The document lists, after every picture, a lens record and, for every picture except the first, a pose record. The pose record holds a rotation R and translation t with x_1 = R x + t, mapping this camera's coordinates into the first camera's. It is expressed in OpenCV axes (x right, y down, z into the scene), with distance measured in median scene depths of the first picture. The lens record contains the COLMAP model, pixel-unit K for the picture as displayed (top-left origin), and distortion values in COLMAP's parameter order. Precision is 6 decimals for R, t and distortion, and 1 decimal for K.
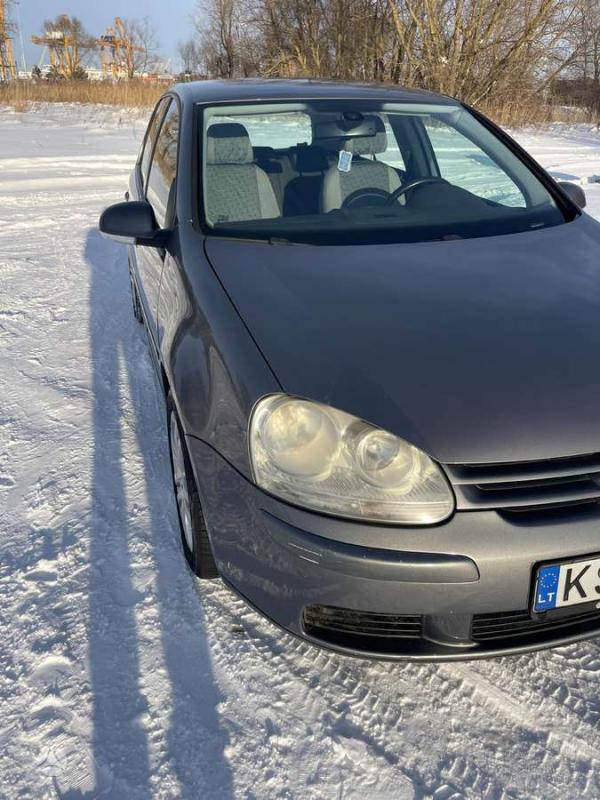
lens RADIAL K [[603.8, 0, 306.5], [0, 603.8, 400.1], [0, 0, 1]] dist [0.048497, -0.060600]
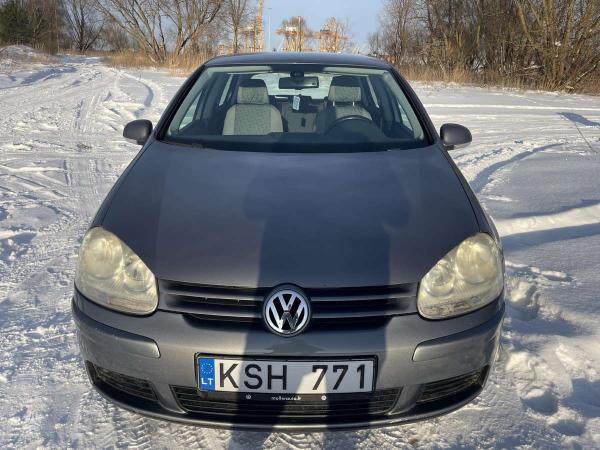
lens RADIAL K [[452.9, 0, 302.5], [0, 452.9, 224.7], [0, 0, 1]] dist [0.048497, -0.060600]
pose [[0.953146, 0.110121, -0.281755, 0.718958], [-0.146487, 0.982922, -0.111383, 0.037892], [0.264677, 0.147438, 0.953000, -0.022130]]
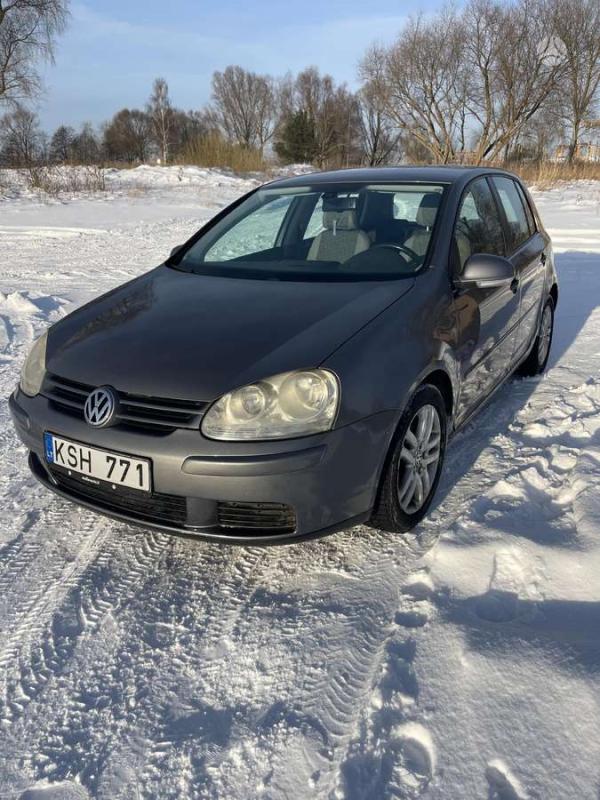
lens RADIAL K [[603.8, 0, 301.1], [0, 603.8, 398.8], [0, 0, 1]] dist [0.048497, -0.060600]
pose [[0.659097, 0.231936, -0.715400, 1.740992], [-0.309821, 0.950523, 0.022726, -0.081400], [0.685275, 0.206667, 0.698346, 0.186324]]
